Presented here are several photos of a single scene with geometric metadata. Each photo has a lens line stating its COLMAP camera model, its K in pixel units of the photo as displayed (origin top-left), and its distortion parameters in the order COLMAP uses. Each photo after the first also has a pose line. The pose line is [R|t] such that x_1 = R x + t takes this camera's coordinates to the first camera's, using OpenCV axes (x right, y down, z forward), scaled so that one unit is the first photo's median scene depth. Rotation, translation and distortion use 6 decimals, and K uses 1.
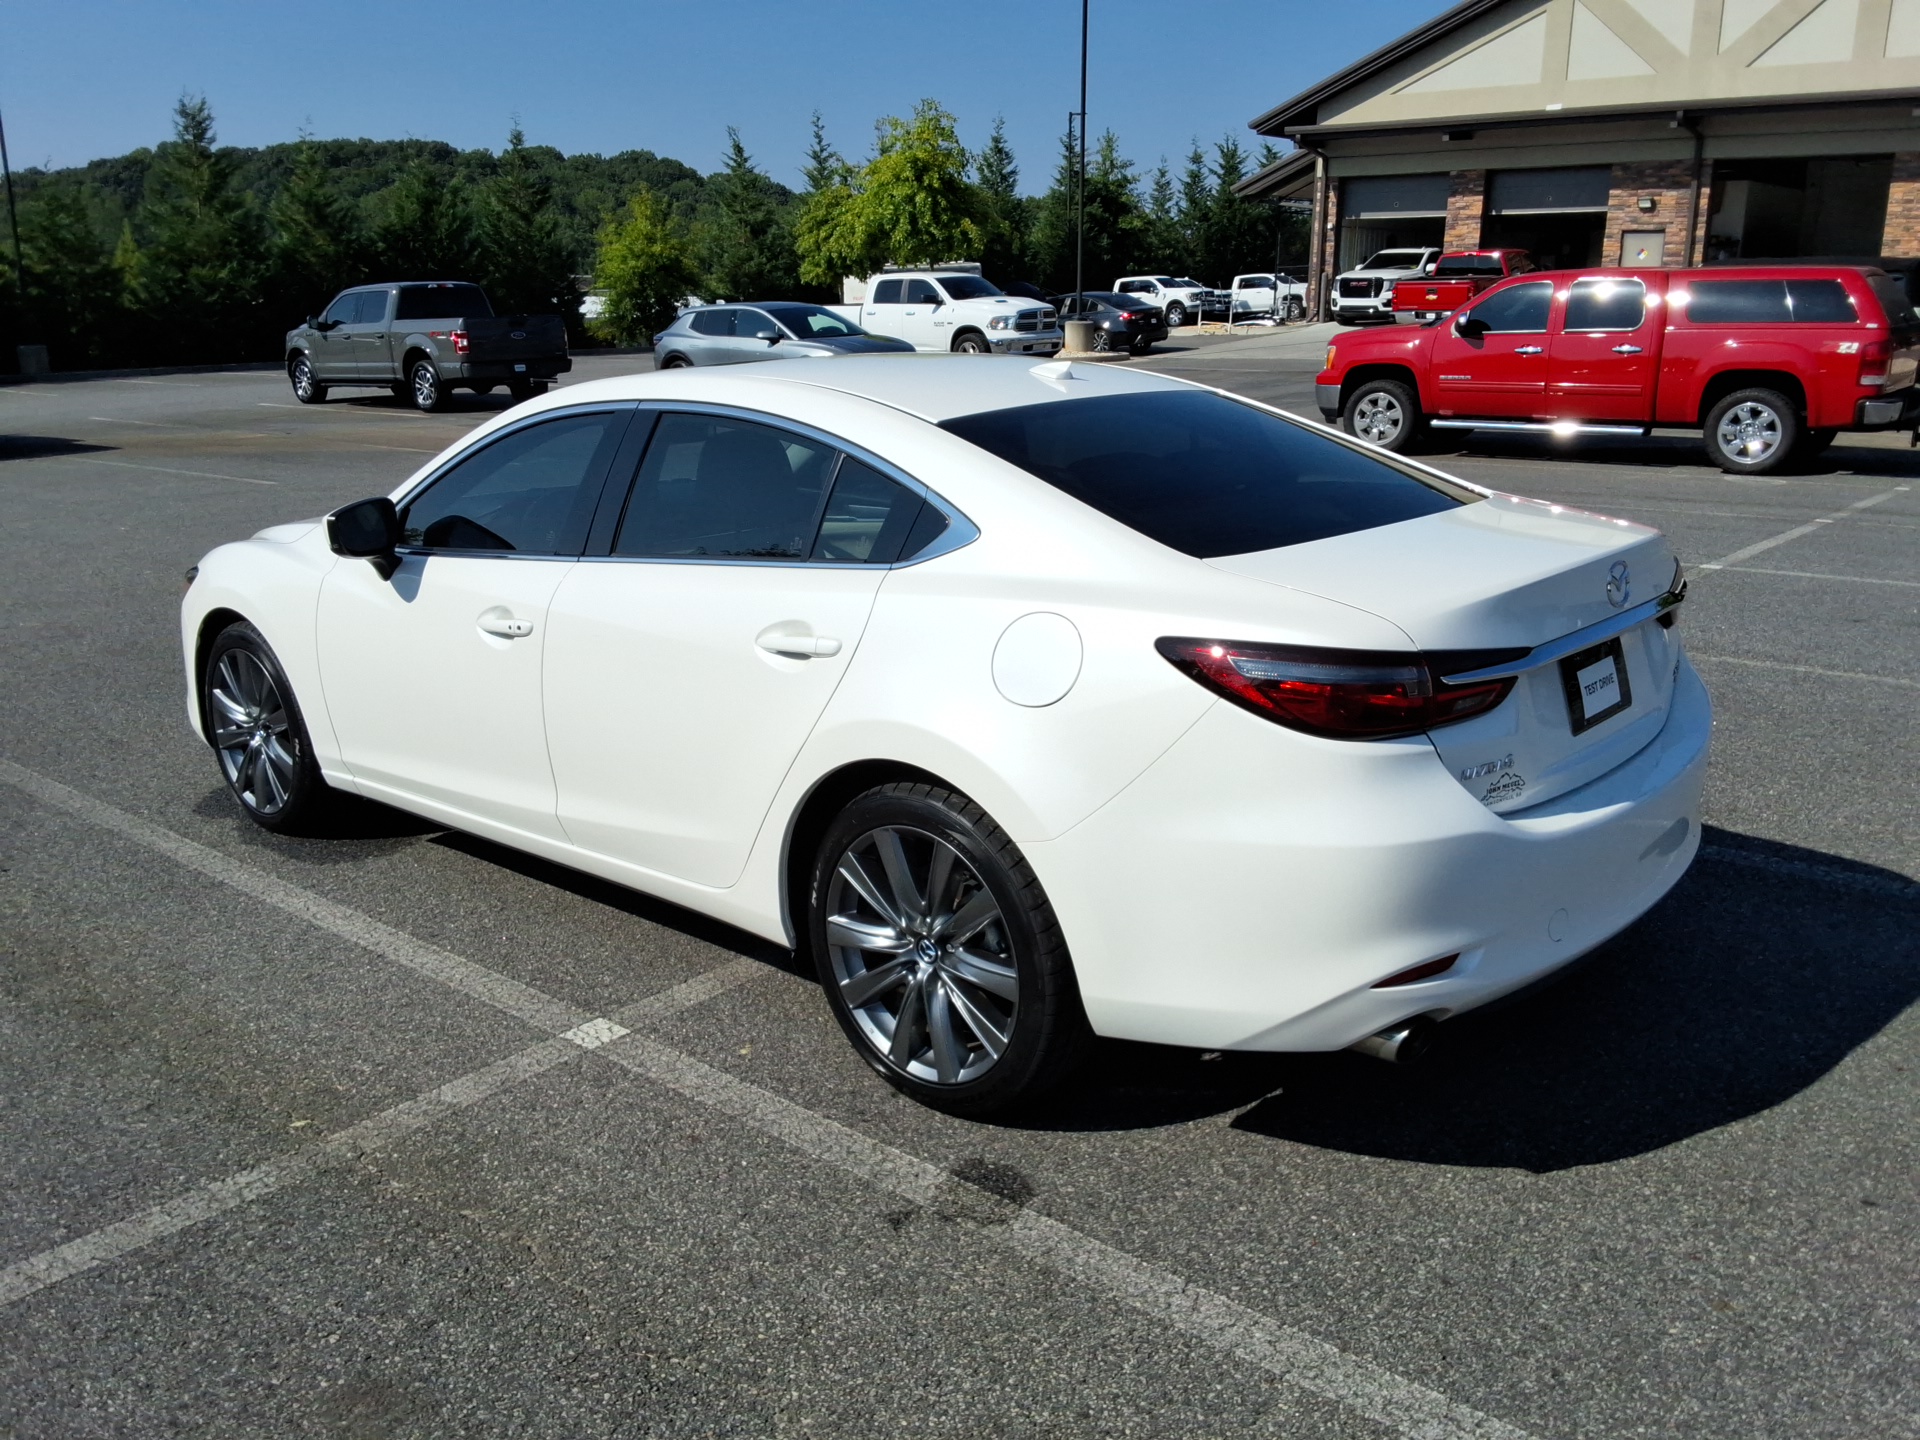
lens RADIAL K [[1550.0, 0, 972.6], [0, 1550.0, 699.5], [0, 0, 1]] dist [0.108575, -0.177173]
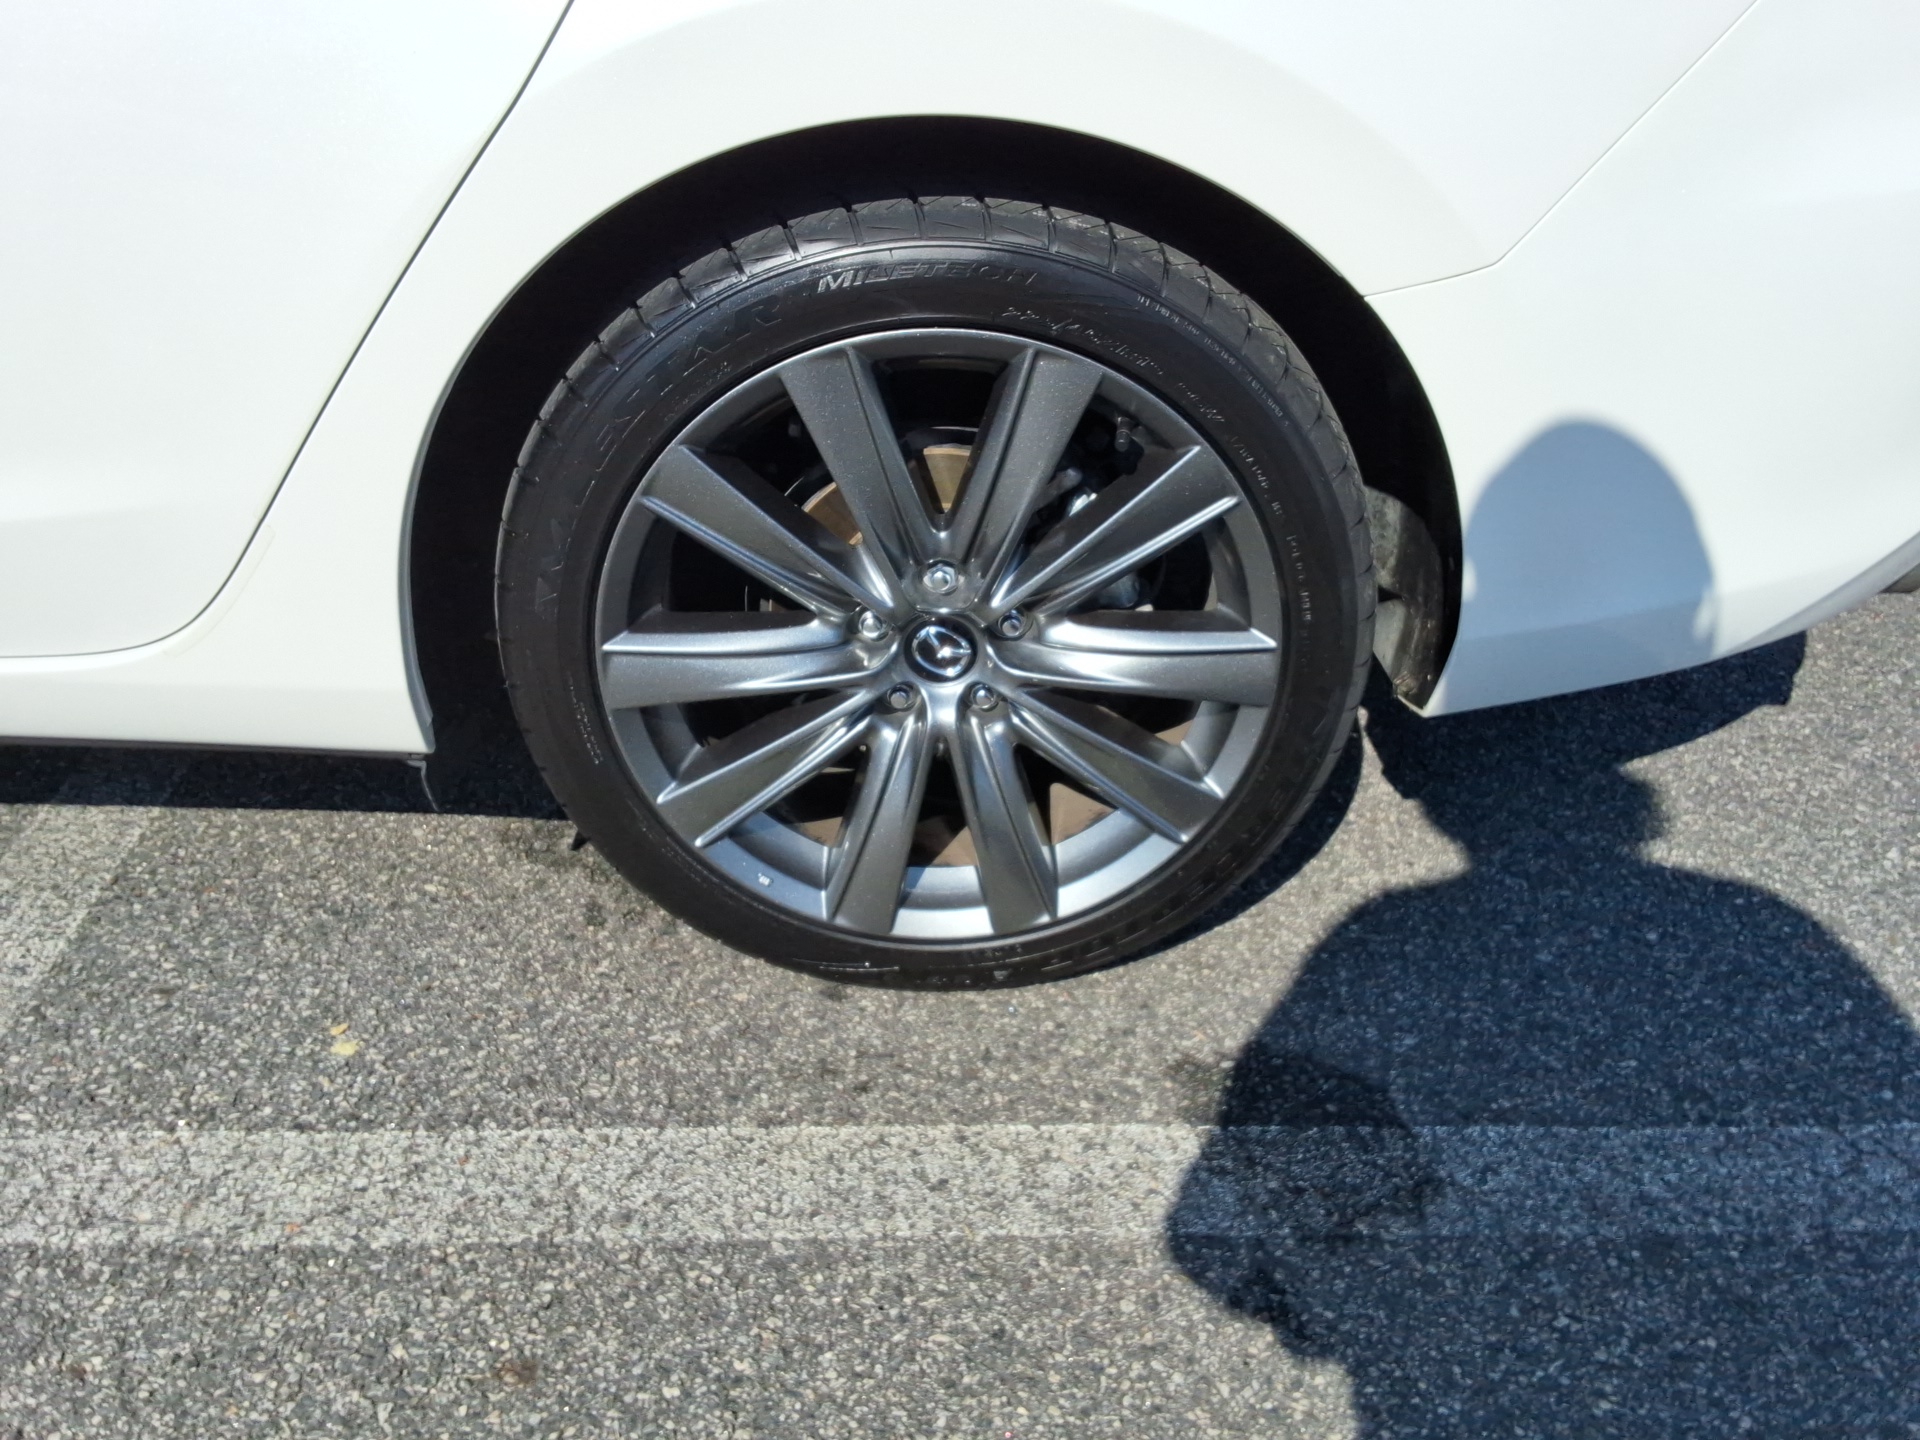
lens RADIAL K [[1550.0, 0, 972.7], [0, 1550.0, 718.3], [0, 0, 1]] dist [0.108575, -0.177173]
pose [[0.730000, -0.307019, 0.610605, -0.050271], [0.113192, 0.935394, 0.335002, 0.008736], [-0.674008, -0.175436, 0.717590, 0.132956]]
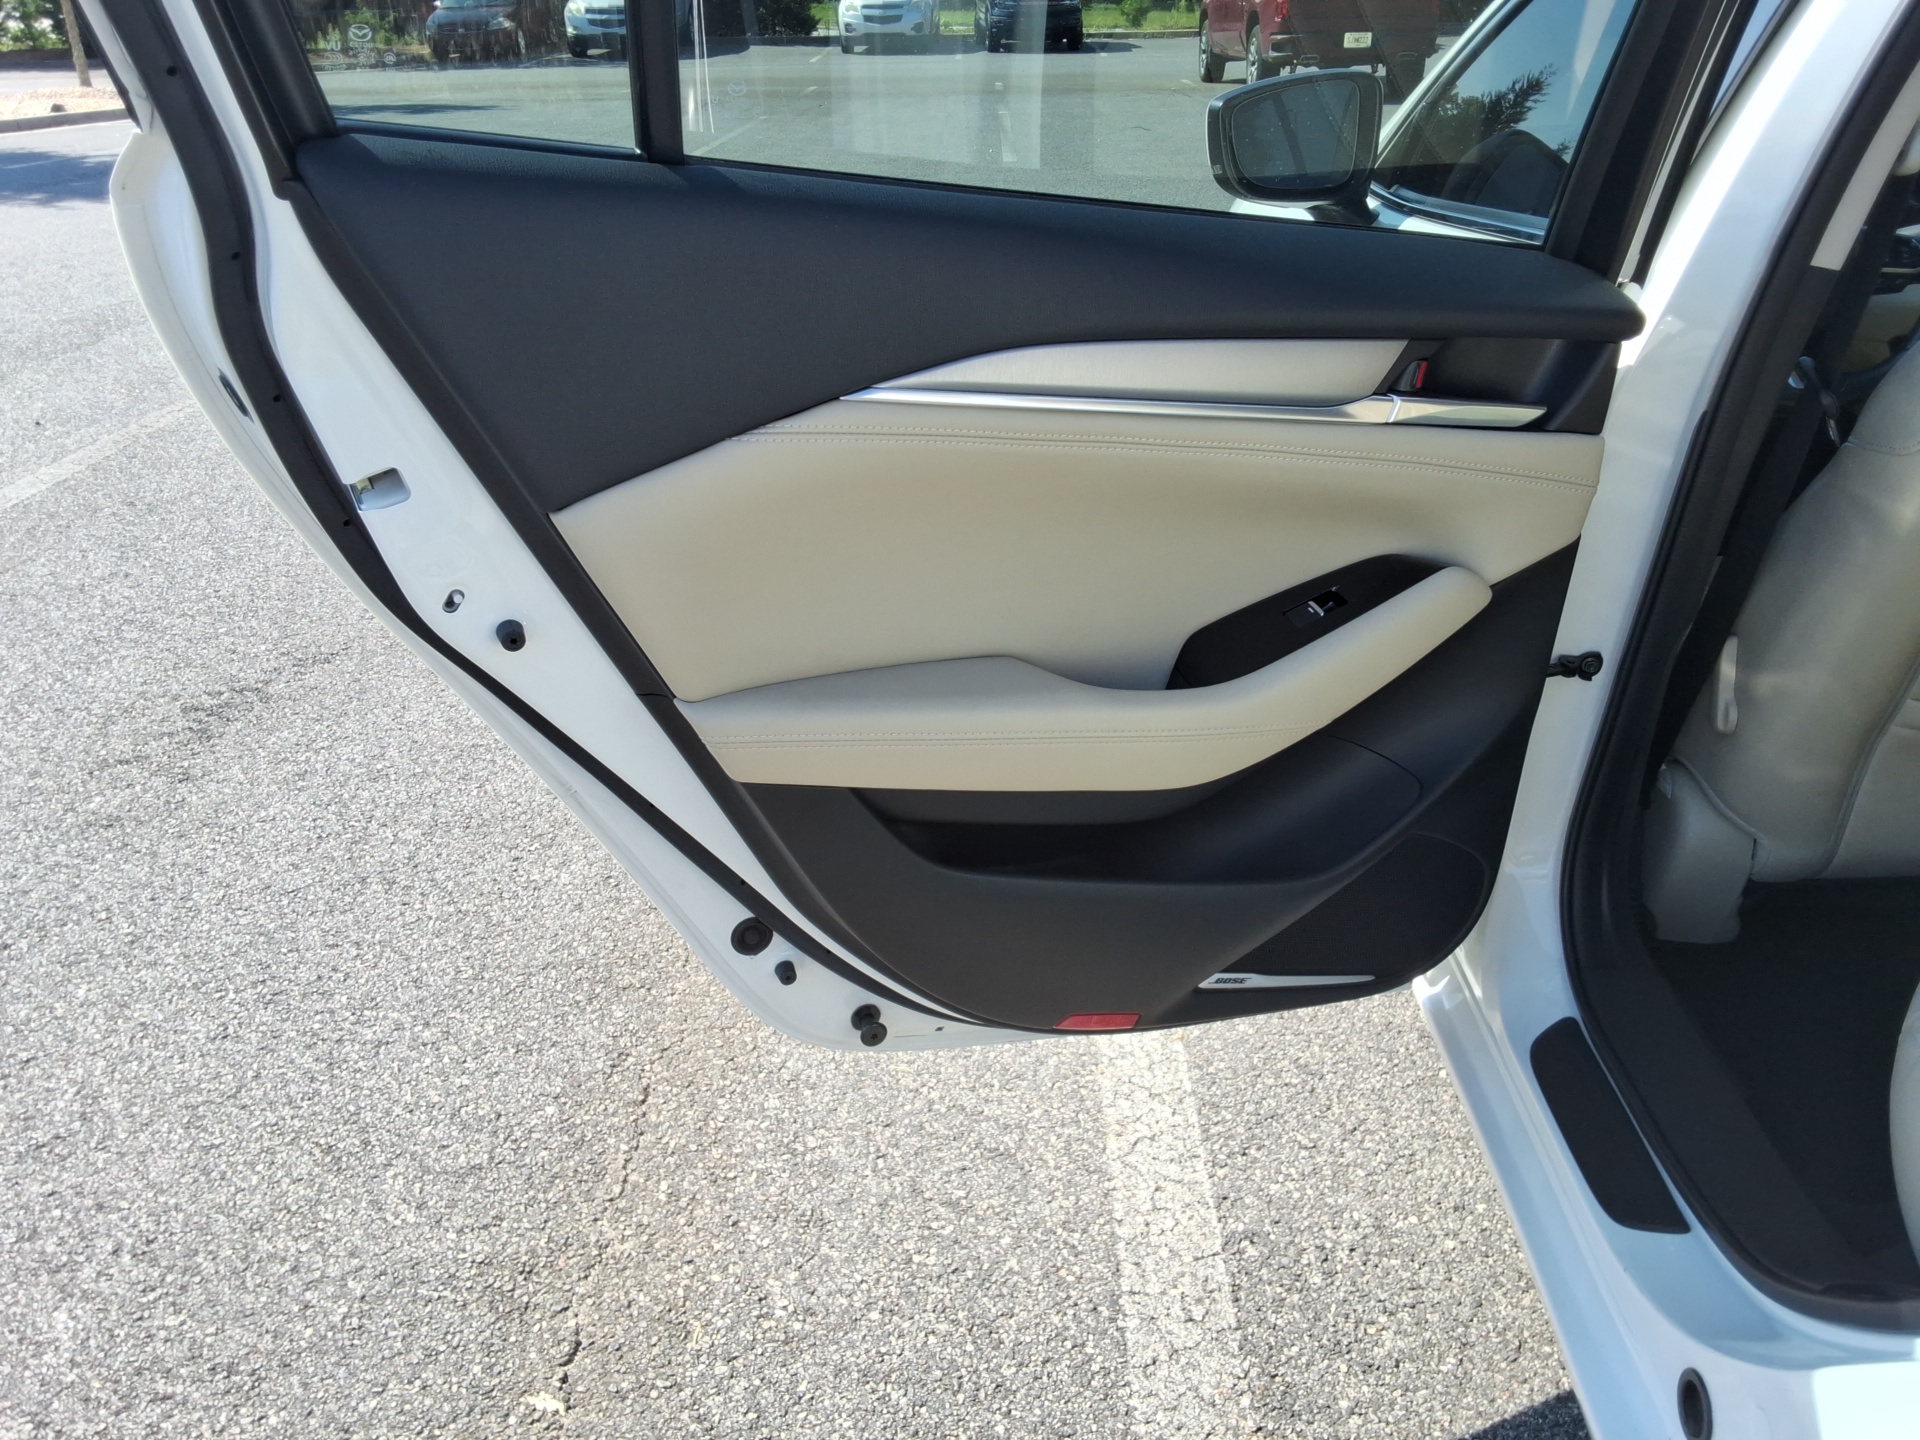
lens RADIAL K [[1550.0, 0, 973.9], [0, 1550.0, 701.1], [0, 0, 1]] dist [0.108575, -0.177173]
pose [[0.640980, 0.332759, -0.691677, -0.018425], [-0.197174, 0.942283, 0.270601, -0.014657], [0.741800, -0.037069, 0.669596, 0.152097]]
